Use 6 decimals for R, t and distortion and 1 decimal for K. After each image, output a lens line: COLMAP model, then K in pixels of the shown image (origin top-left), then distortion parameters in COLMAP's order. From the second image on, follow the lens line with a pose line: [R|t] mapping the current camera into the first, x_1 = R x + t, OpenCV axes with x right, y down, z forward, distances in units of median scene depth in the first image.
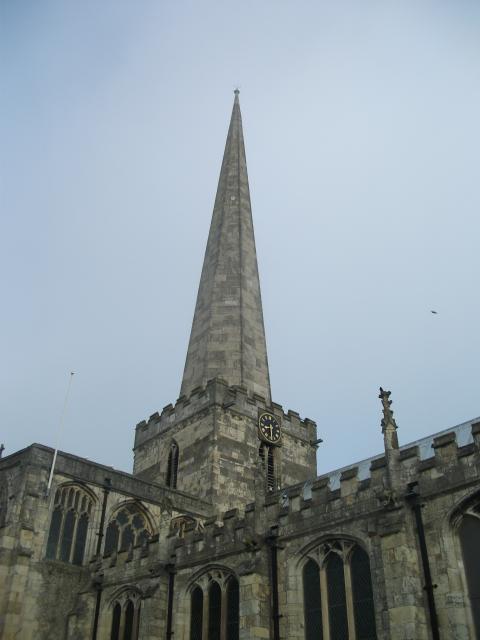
lens RADIAL K [[615.8, 0, 234.9], [0, 615.8, 323.2], [0, 0, 1]] dist [-0.120919, 0.000000]
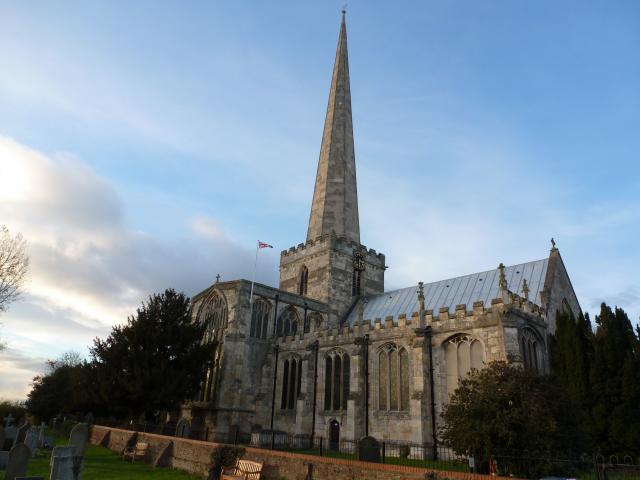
lens RADIAL K [[459.5, 0, 315.9], [0, 459.5, 240.8], [0, 0, 1]] dist [-0.036536, 0.003166]
pose [[0.999293, 0.037170, -0.005583, -0.067193], [-0.034784, 0.970795, 0.237375, -0.207943], [0.014243, -0.237013, 0.971402, -0.298532]]
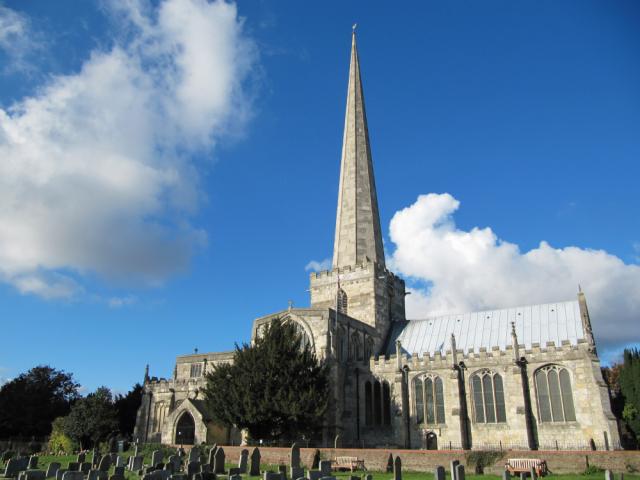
lens RADIAL K [[513.0, 0, 319.0], [0, 513.0, 251.1], [0, 0, 1]] dist [-0.039678, 0.002203]
pose [[0.961902, 0.093775, 0.256809, -0.624188], [-0.158997, 0.956027, 0.246441, -0.318798], [-0.222406, -0.277884, 0.934514, -0.458574]]
